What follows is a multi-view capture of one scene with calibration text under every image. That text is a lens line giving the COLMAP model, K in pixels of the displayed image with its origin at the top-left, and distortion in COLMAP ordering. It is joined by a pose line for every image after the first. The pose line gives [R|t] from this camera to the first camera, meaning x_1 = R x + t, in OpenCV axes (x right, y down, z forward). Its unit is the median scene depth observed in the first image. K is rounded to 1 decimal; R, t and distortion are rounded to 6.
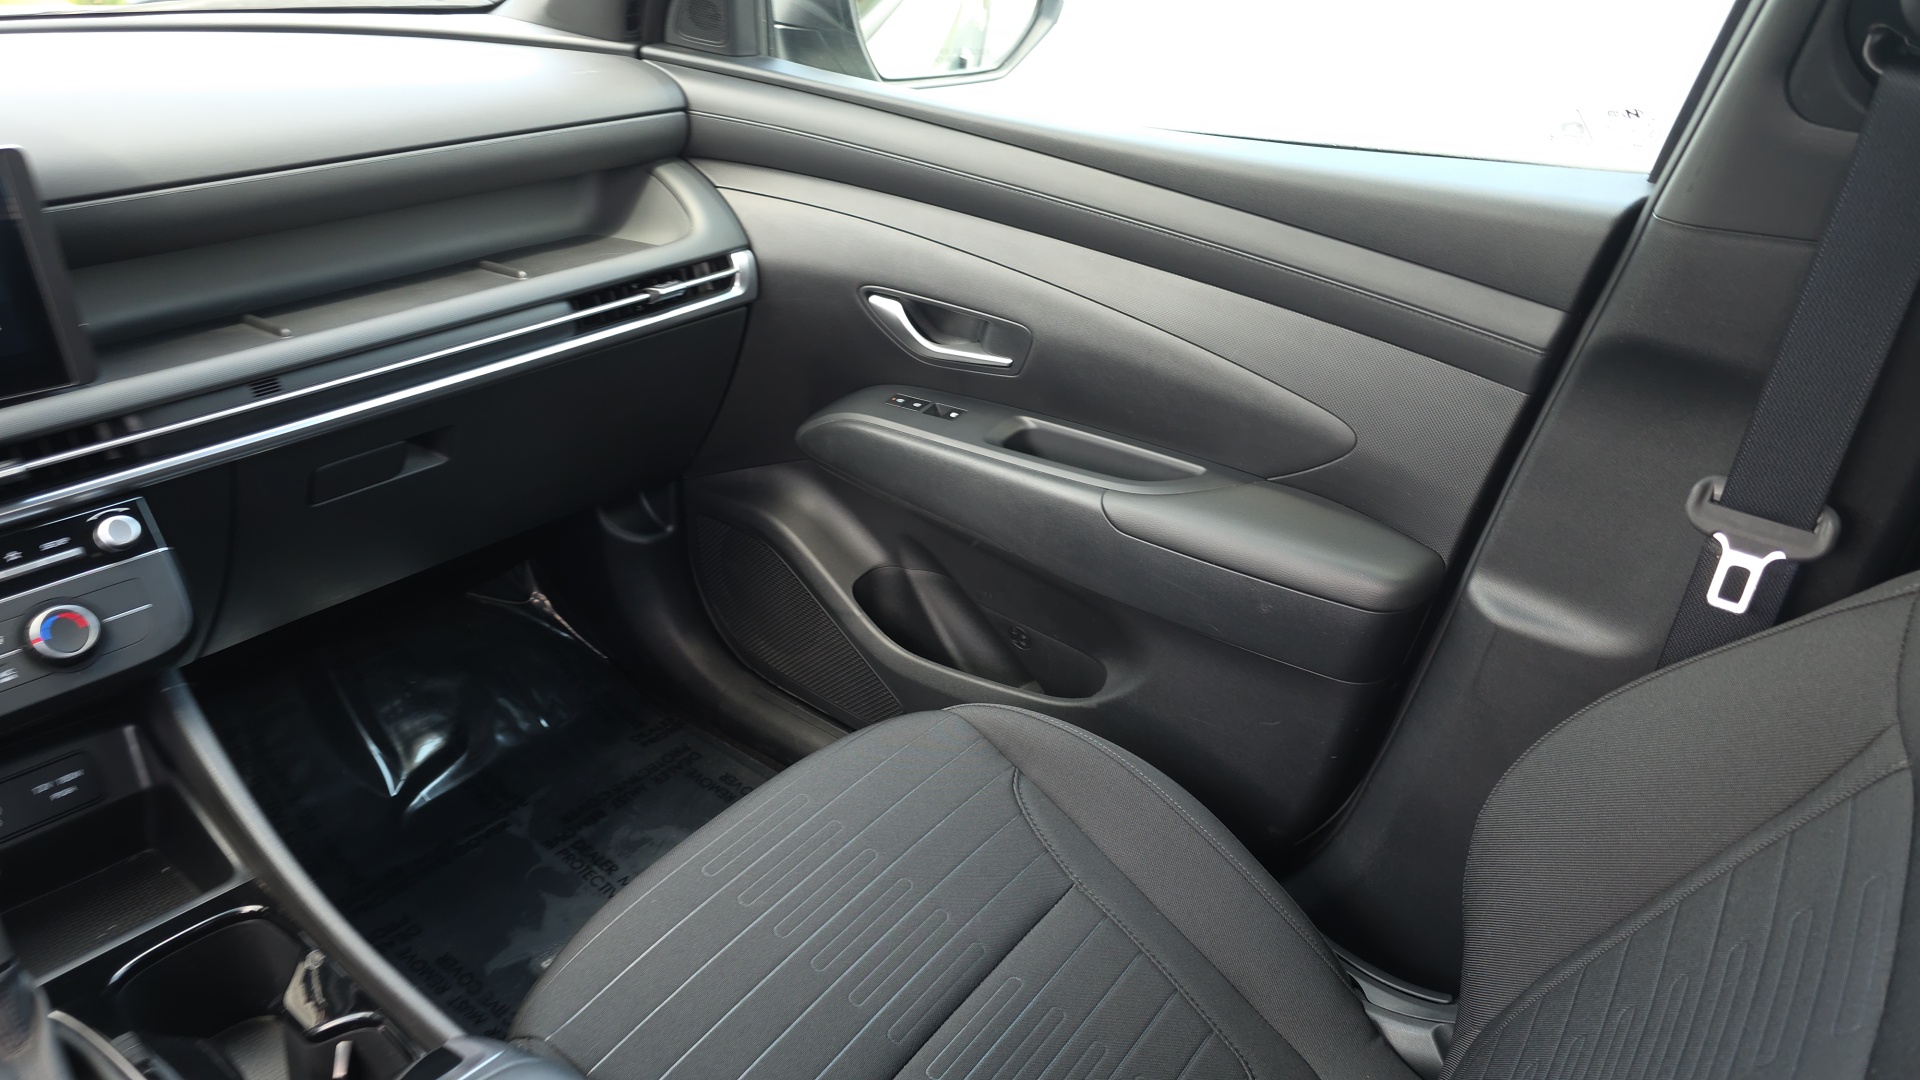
lens RADIAL K [[1291.7, 0, 976.4], [0, 1291.7, 546.3], [0, 0, 1]] dist [0.067851, -0.051887]
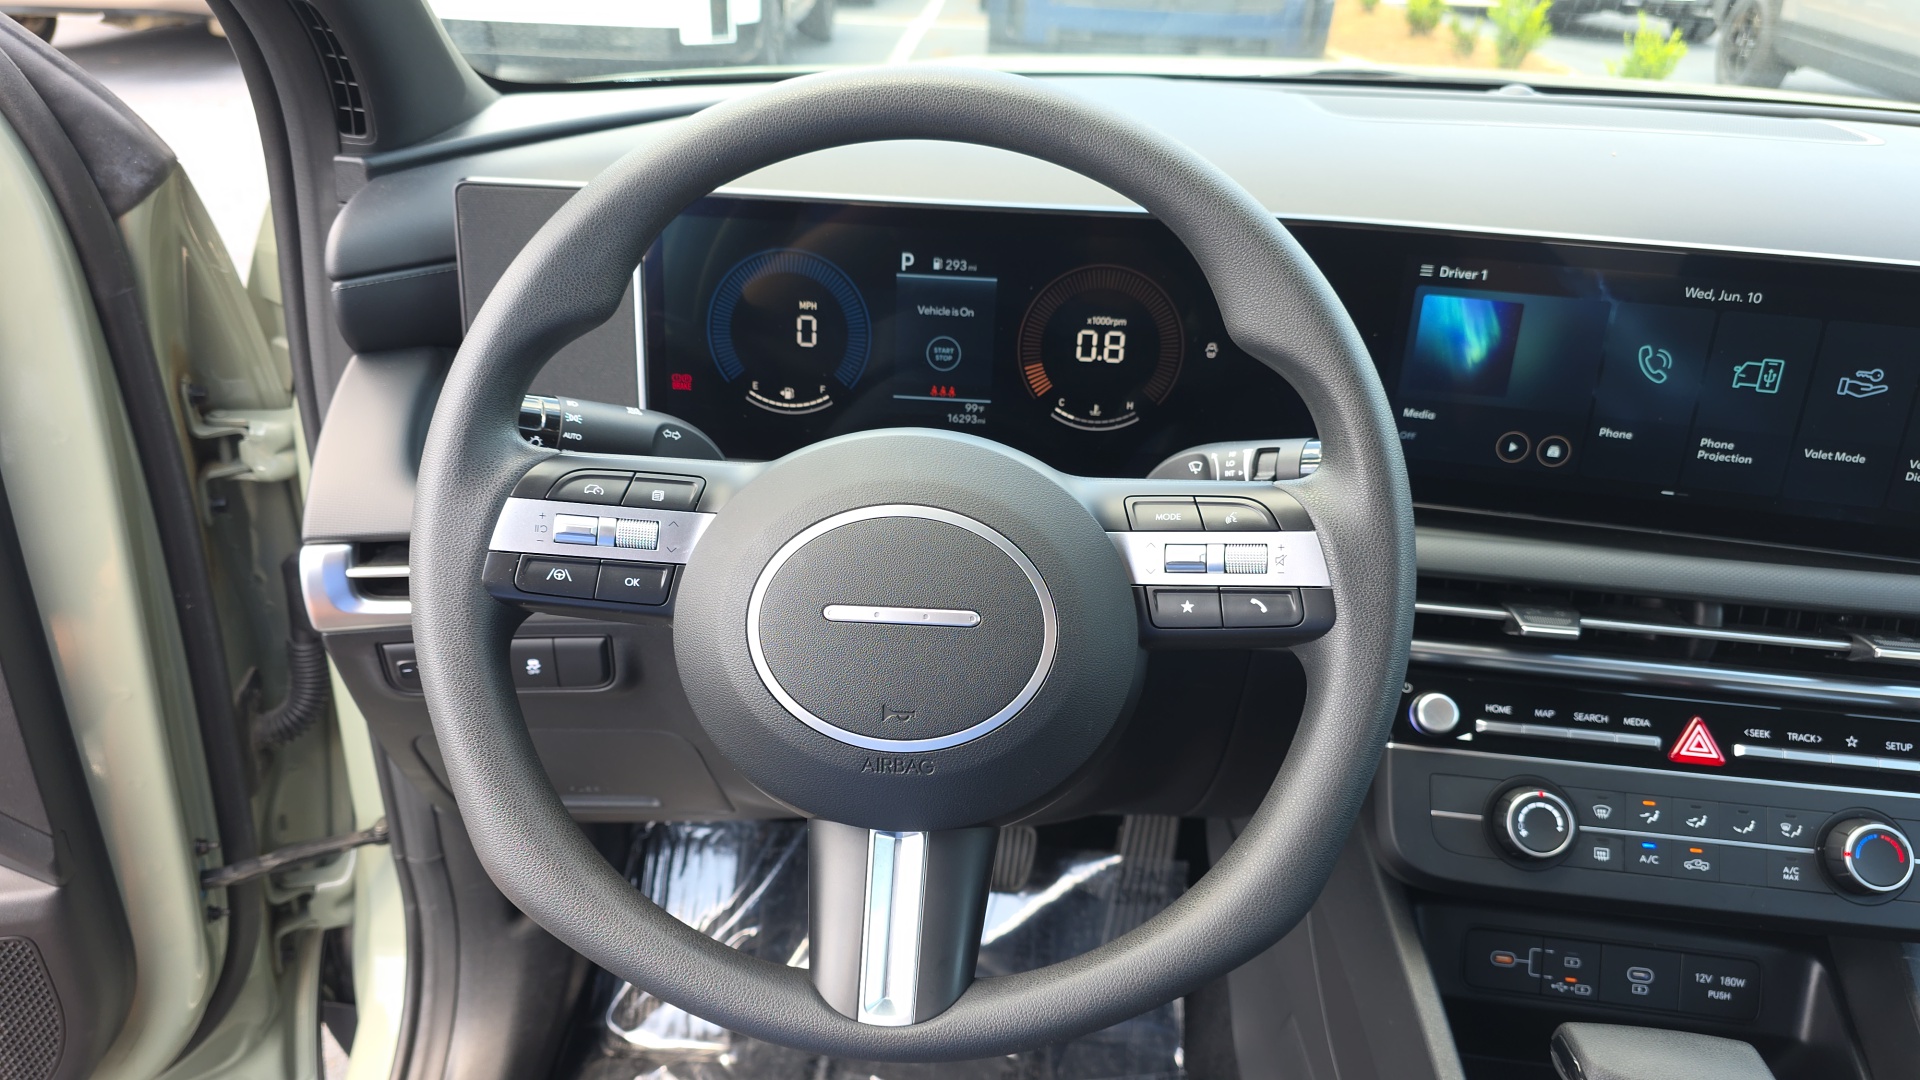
lens RADIAL K [[1325.8, 0, 960.0], [0, 1325.8, 540.0], [0, 0, 1]] dist [0.053893, -0.062514]
pose [[0.560817, 0.349613, -0.750504, -0.317113], [-0.407299, 0.905698, 0.117553, 0.014425], [0.720828, 0.239754, 0.650327, 0.011033]]
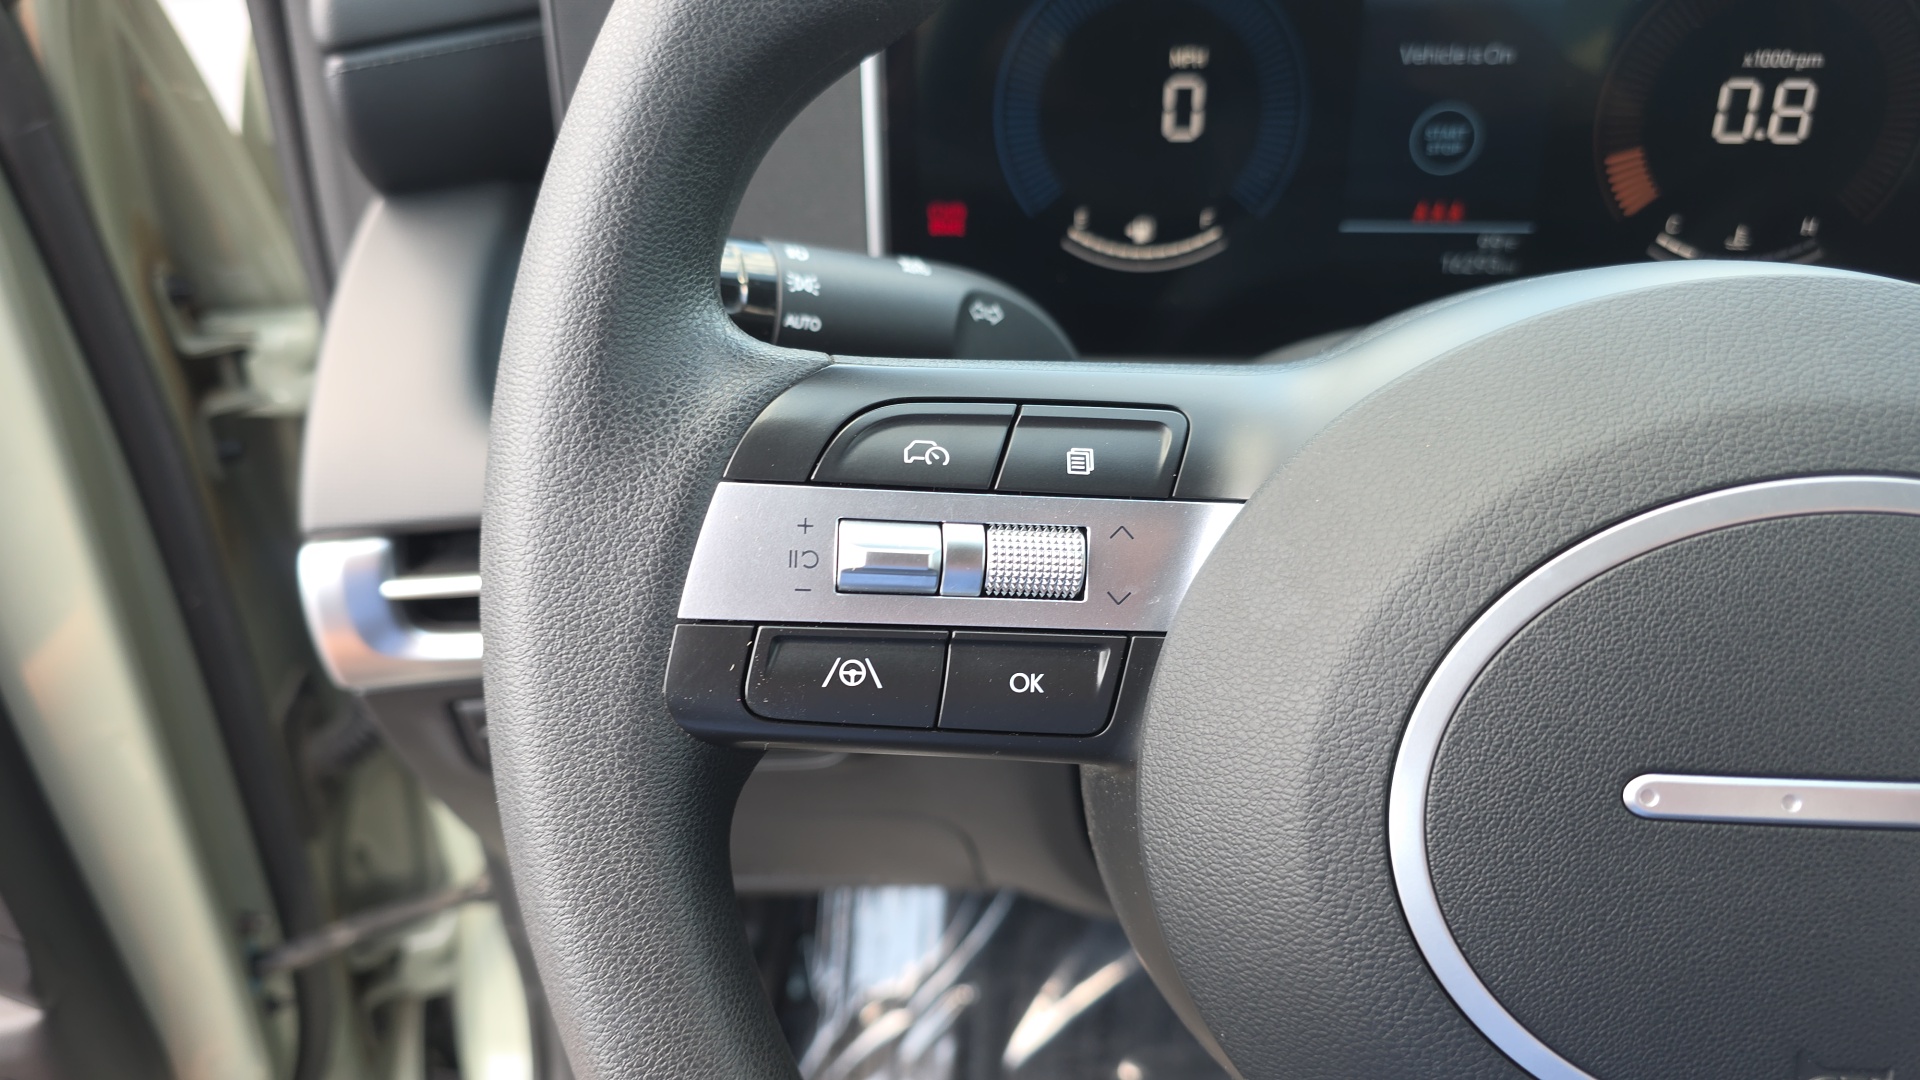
lens RADIAL K [[1365.1, 0, 933.0], [0, 1365.1, 568.0], [0, 0, 1]] dist [0.037199, -0.086186]
pose [[0.504583, 0.409198, -0.760232, -0.582101], [-0.367263, 0.898638, 0.239935, 0.071451], [0.781354, 0.158138, 0.603720, 0.103334]]
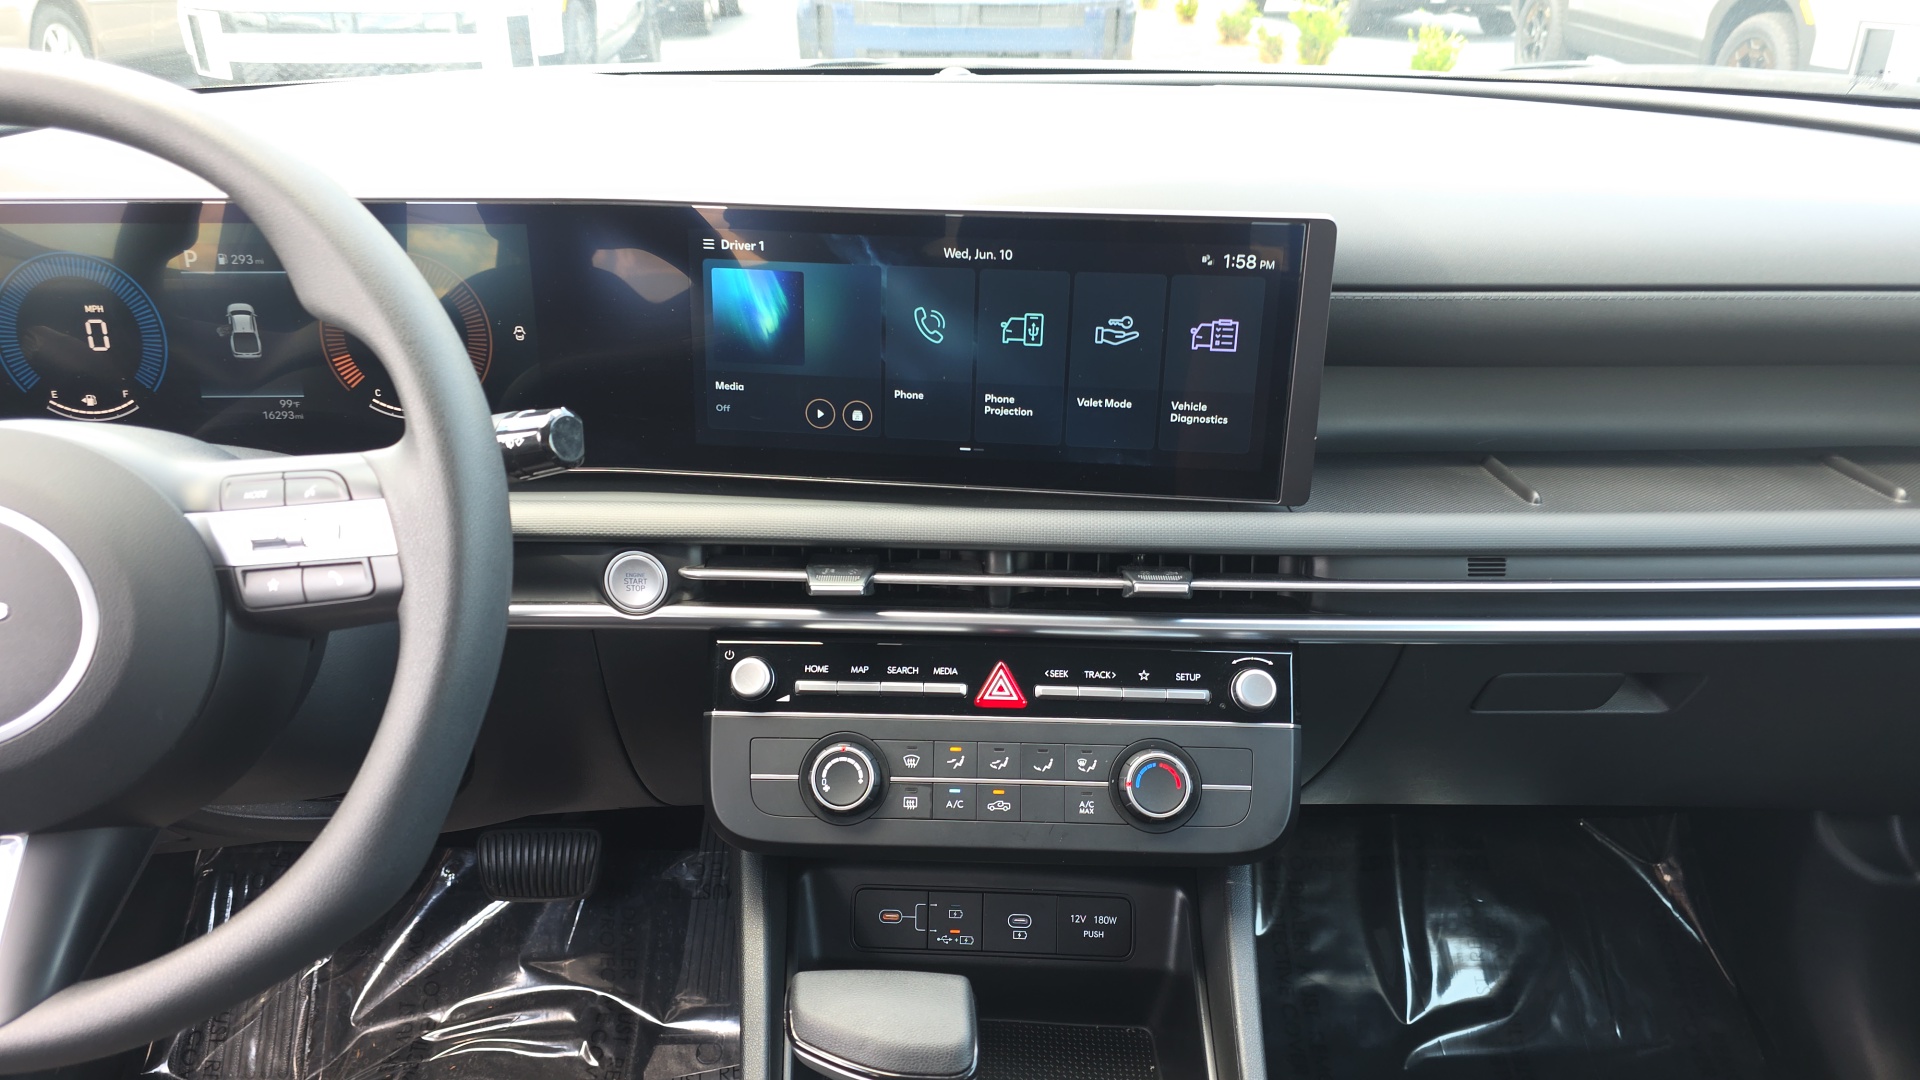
lens RADIAL K [[1297.6, 0, 928.1], [0, 1297.6, 531.9], [0, 0, 1]] dist [0.130784, -0.178571]
pose [[0.625635, 0.297266, -0.721258, -0.160998], [-0.352473, 0.932516, 0.078593, -0.068419], [0.695948, 0.205053, 0.688193, 0.204634]]
